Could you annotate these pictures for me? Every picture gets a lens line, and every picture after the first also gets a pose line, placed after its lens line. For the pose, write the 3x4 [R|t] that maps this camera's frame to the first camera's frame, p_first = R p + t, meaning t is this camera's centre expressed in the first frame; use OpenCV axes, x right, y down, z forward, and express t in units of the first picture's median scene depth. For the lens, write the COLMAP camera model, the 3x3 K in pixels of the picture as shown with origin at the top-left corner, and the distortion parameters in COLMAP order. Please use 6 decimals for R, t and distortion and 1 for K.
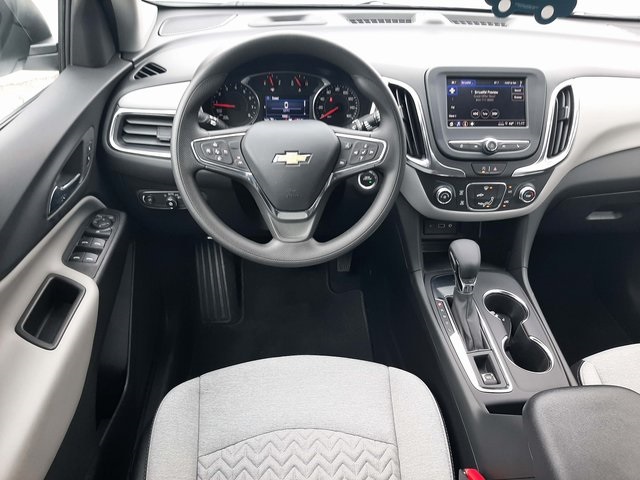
lens RADIAL K [[522.0, 0, 345.6], [0, 522.0, 239.1], [0, 0, 1]] dist [0.030655, -0.076733]
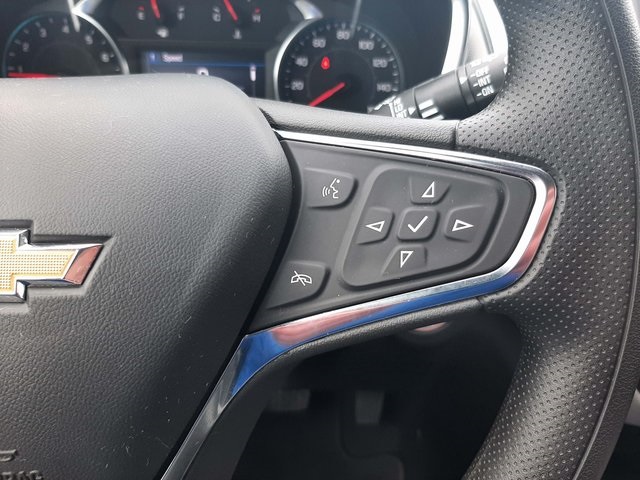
lens RADIAL K [[522.0, 0, 345.6], [0, 522.0, 239.1], [0, 0, 1]] dist [0.030655, -0.076733]
pose [[0.996076, 0.024452, -0.085062, 0.021458], [-0.031250, 0.996342, -0.079533, -0.125560], [0.082806, 0.081879, 0.993196, 0.698825]]
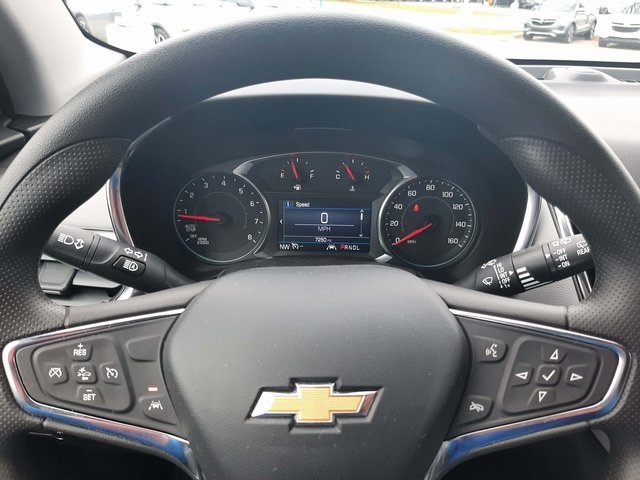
lens RADIAL K [[511.6, 0, 332.5], [0, 511.6, 239.8], [0, 0, 1]] dist [0.003804, -0.080164]
pose [[0.992230, 0.015043, -0.123503, -0.049599], [-0.037593, 0.982514, -0.182352, -0.160224], [0.118601, 0.185578, 0.975446, 0.576669]]
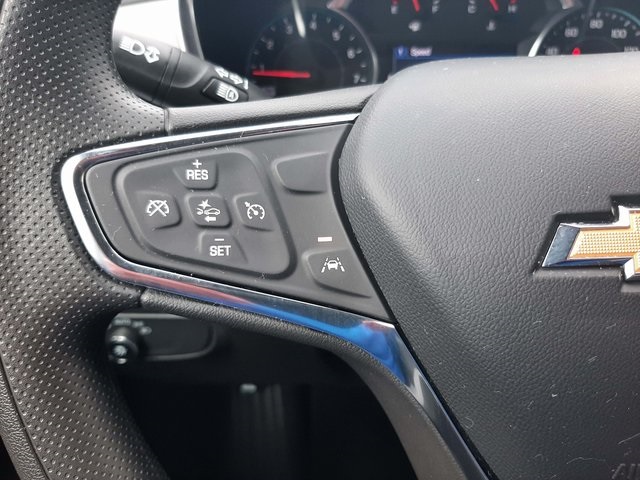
lens RADIAL K [[526.0, 0, 339.1], [0, 526.0, 256.0], [0, 0, 1]] dist [-0.031403, -0.001327]
pose [[0.988980, 0.017524, -0.147011, -0.142837], [-0.023705, 0.998902, -0.040399, -0.118938], [0.146141, 0.043438, 0.988310, 0.679488]]
